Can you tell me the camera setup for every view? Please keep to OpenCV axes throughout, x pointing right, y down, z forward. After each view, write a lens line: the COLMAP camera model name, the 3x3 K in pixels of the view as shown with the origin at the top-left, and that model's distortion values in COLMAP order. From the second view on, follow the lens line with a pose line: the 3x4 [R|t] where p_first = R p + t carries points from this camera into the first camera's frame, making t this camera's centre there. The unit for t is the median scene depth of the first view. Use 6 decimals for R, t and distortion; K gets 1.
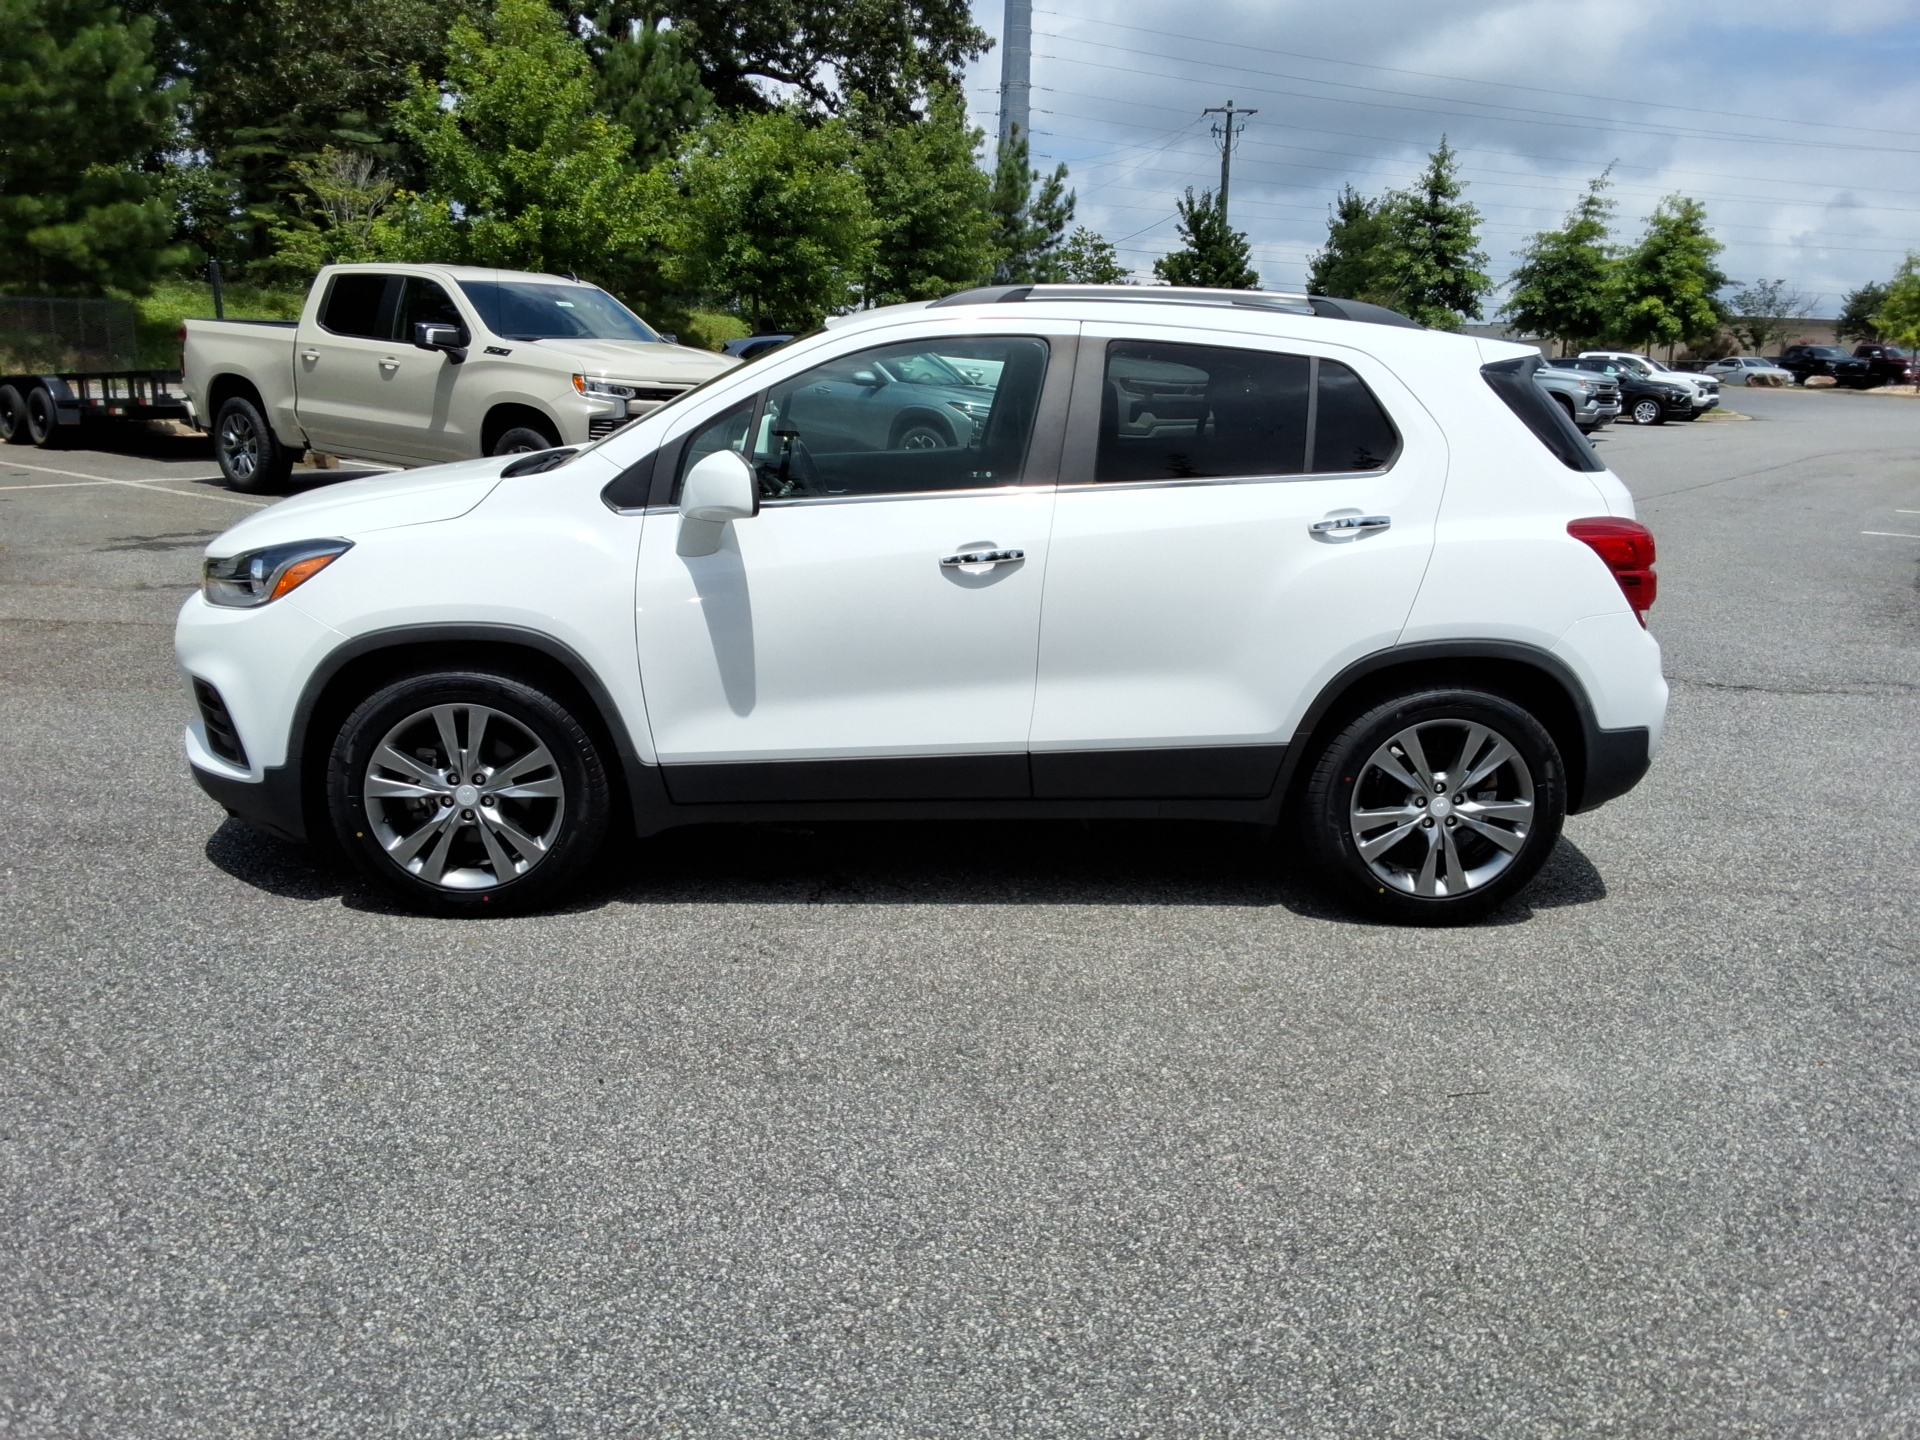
lens RADIAL K [[1538.2, 0, 977.0], [0, 1538.2, 709.9], [0, 0, 1]] dist [0.120590, -0.182921]
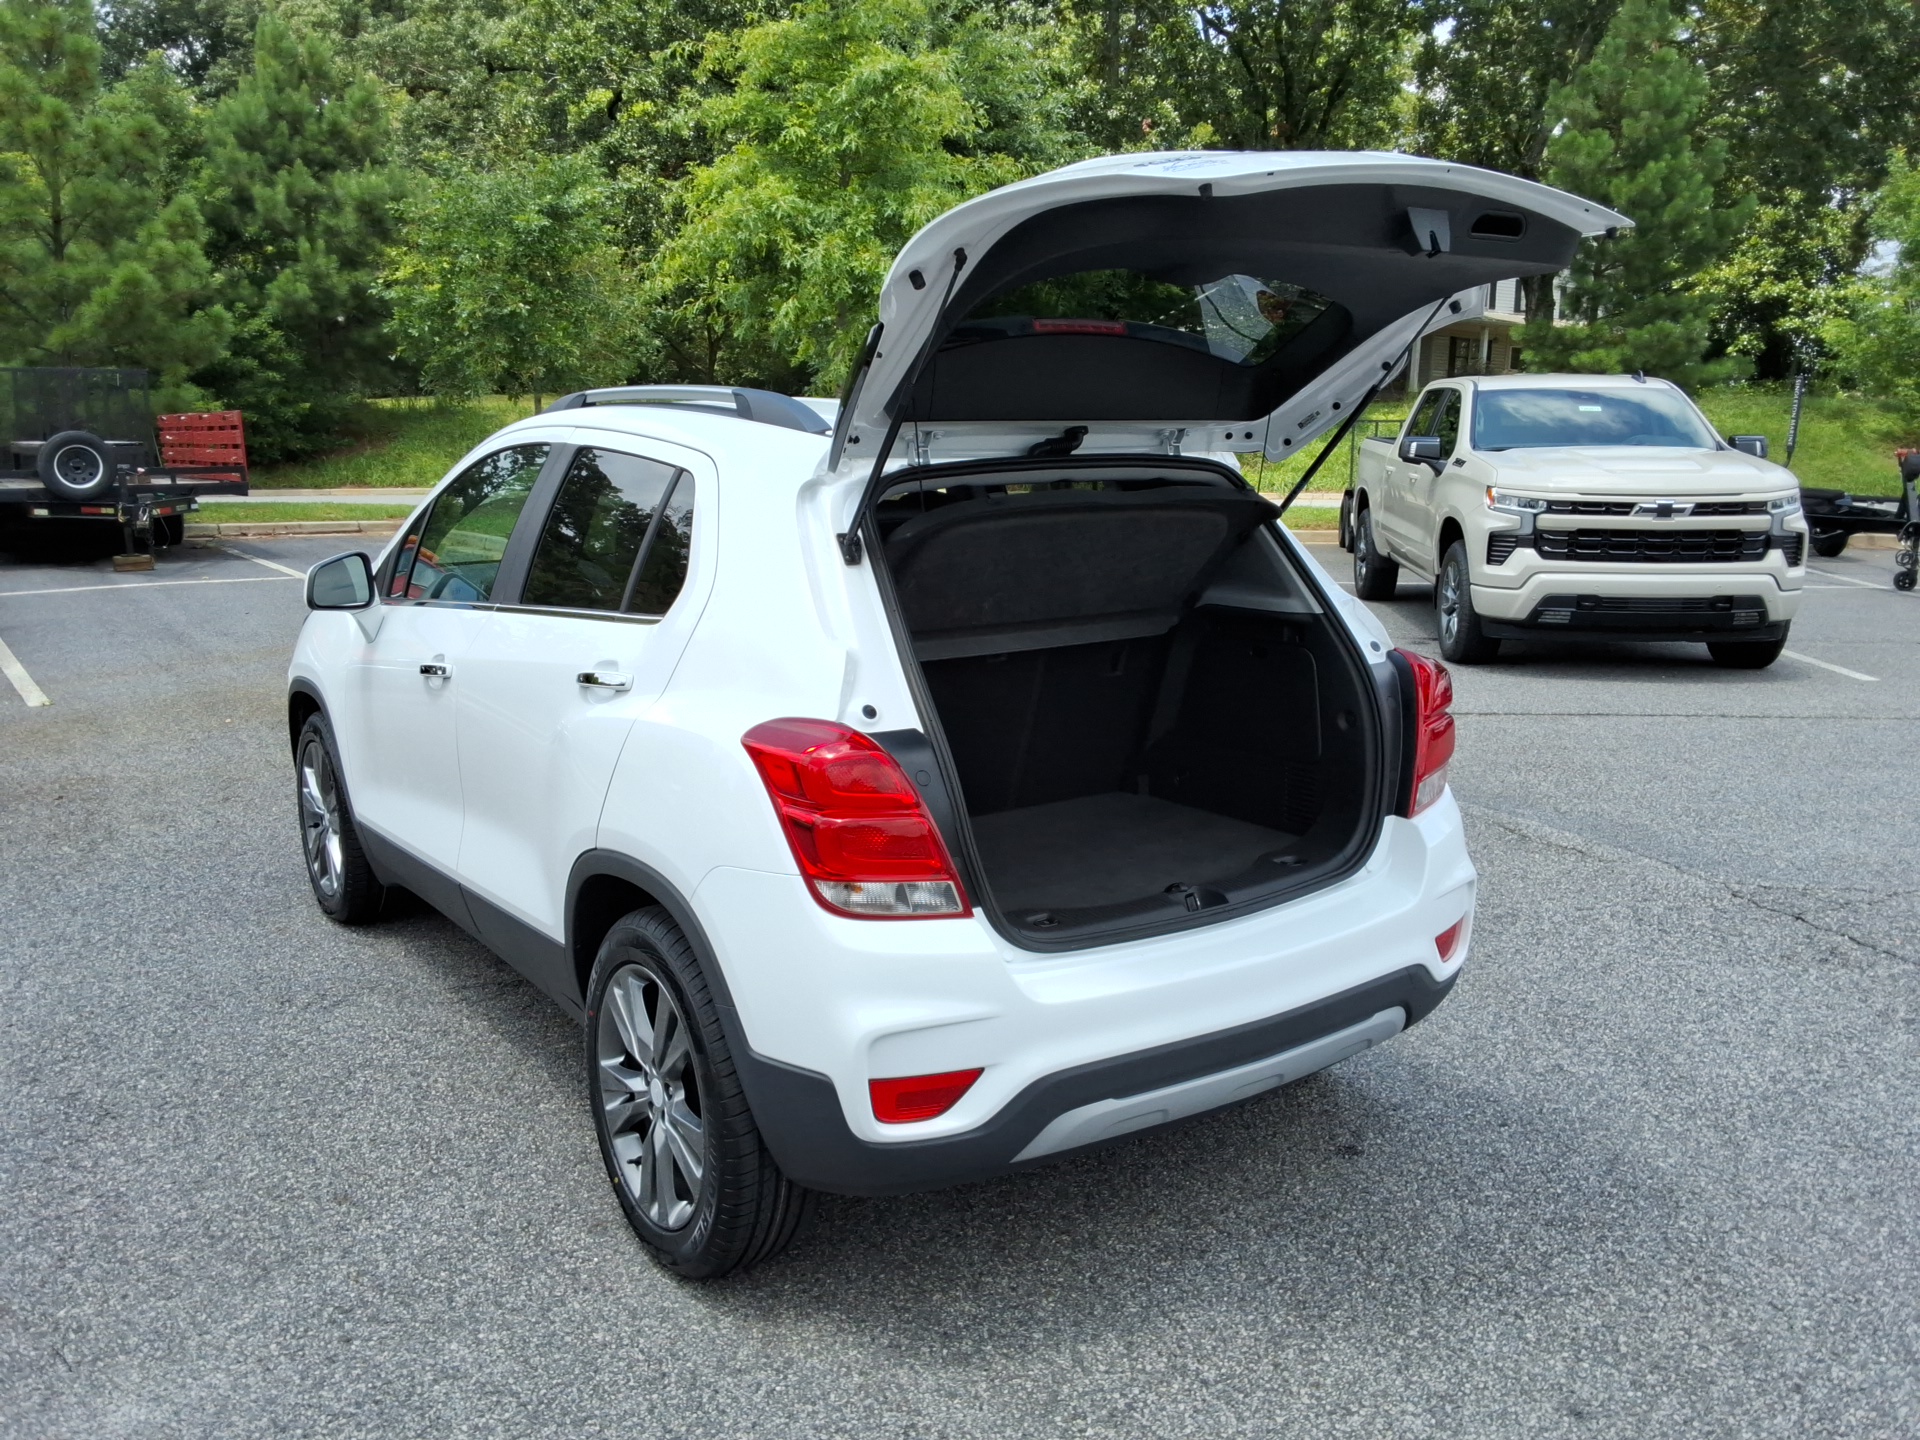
lens RADIAL K [[1544.2, 0, 976.2], [0, 1544.2, 709.2], [0, 0, 1]] dist [0.115142, -0.178716]
pose [[0.522112, 0.122844, -0.843984, 0.919224], [-0.181908, 0.982842, 0.030522, -0.151209], [0.833252, 0.137591, 0.535500, 0.694739]]
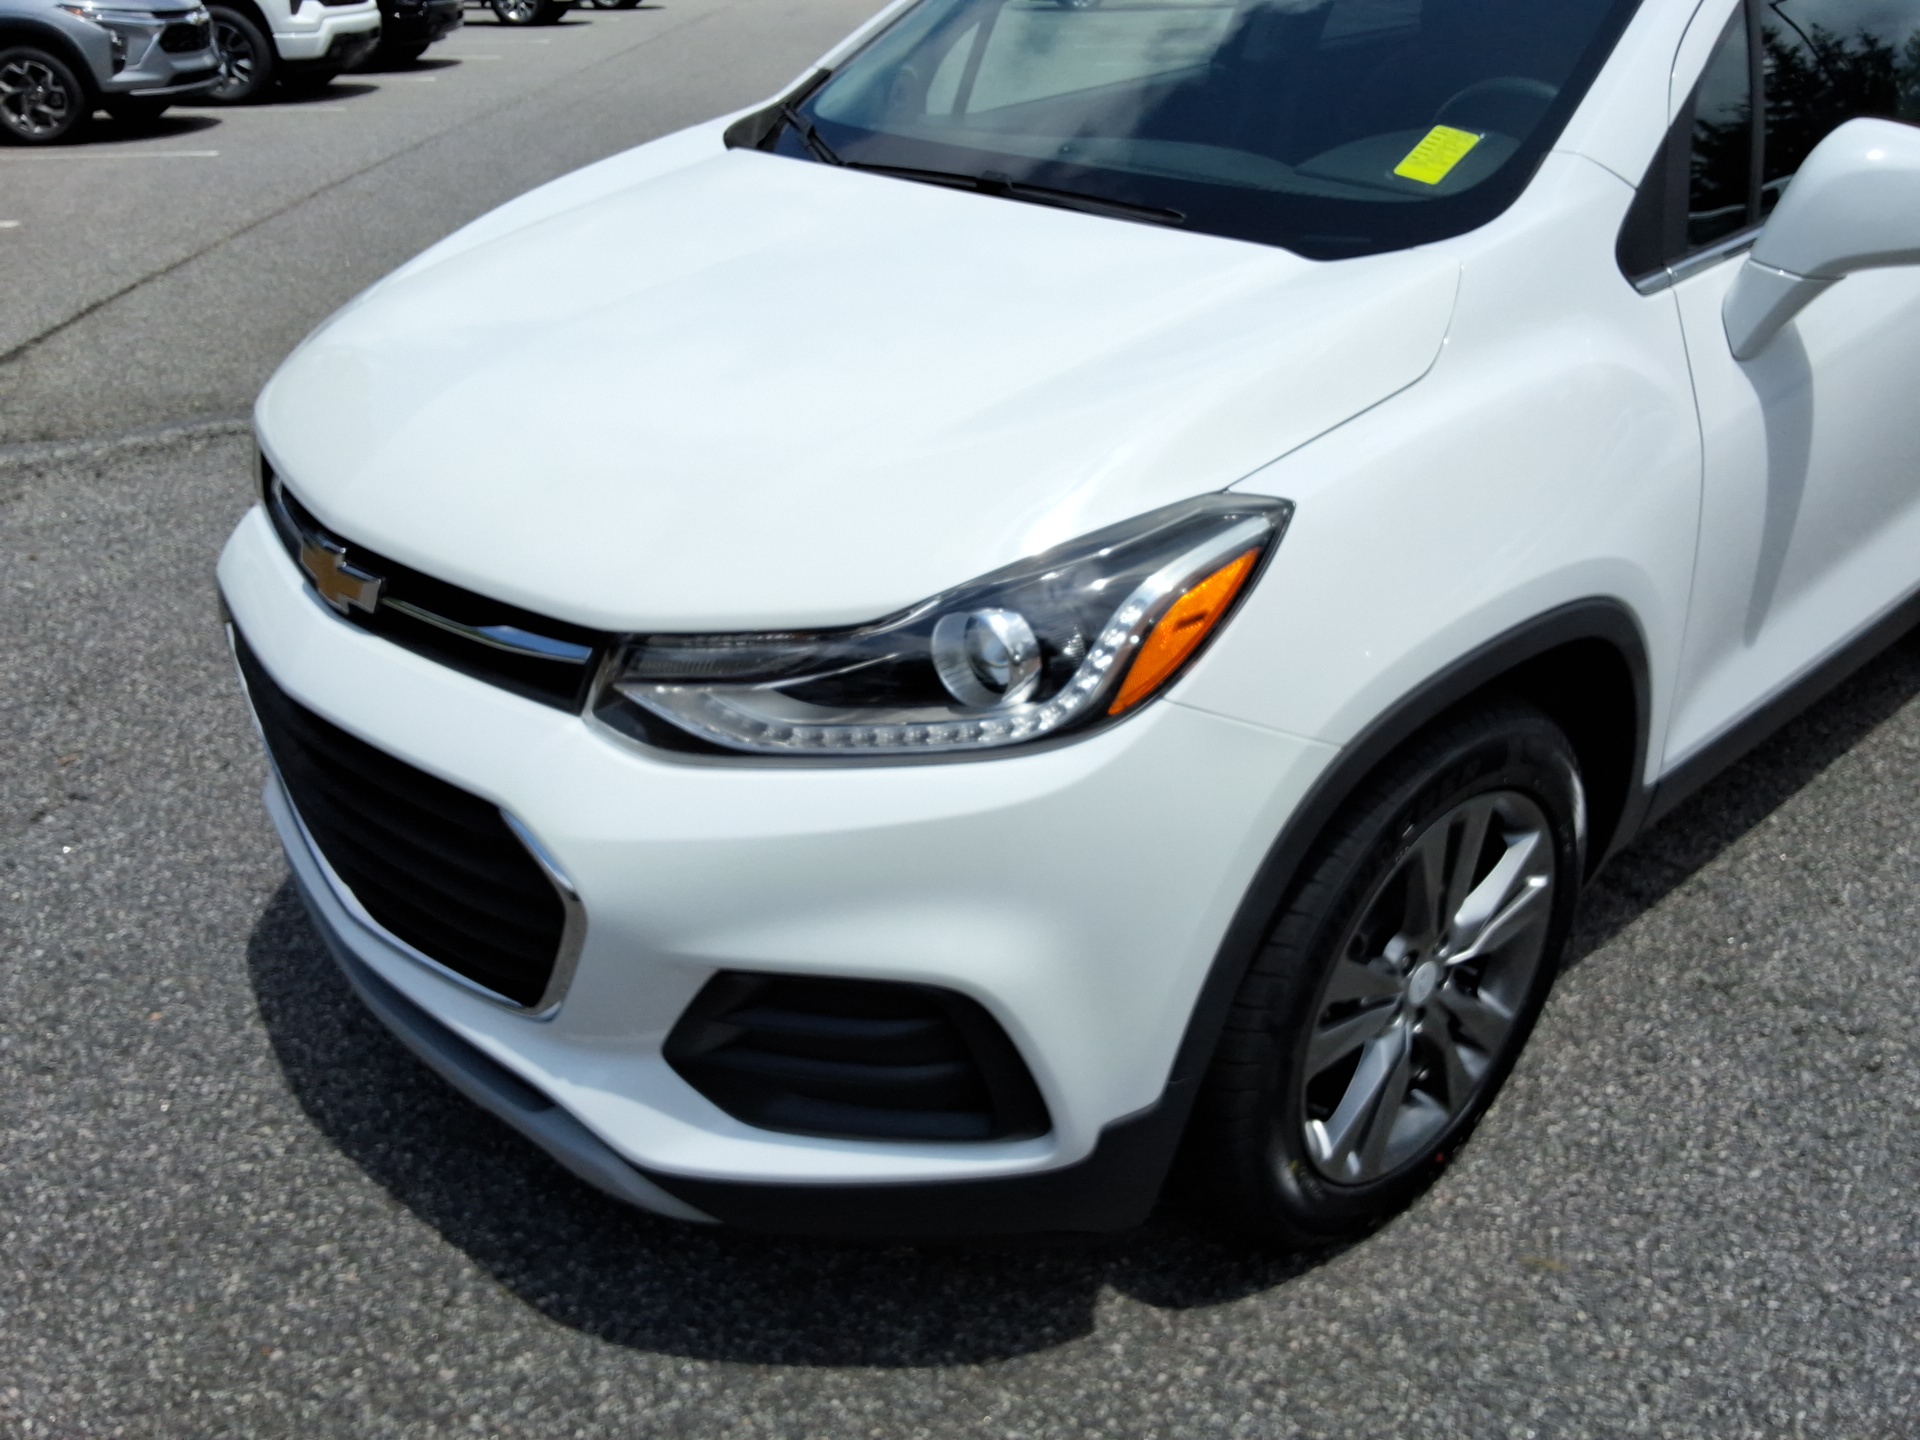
lens RADIAL K [[1538.2, 0, 977.0], [0, 1538.2, 709.9], [0, 0, 1]] dist [0.120590, -0.182921]
pose [[0.782518, -0.308601, 0.540769, -0.603059], [0.167963, 0.940955, 0.293925, -0.162138], [-0.599545, -0.139173, 0.788148, 0.678670]]
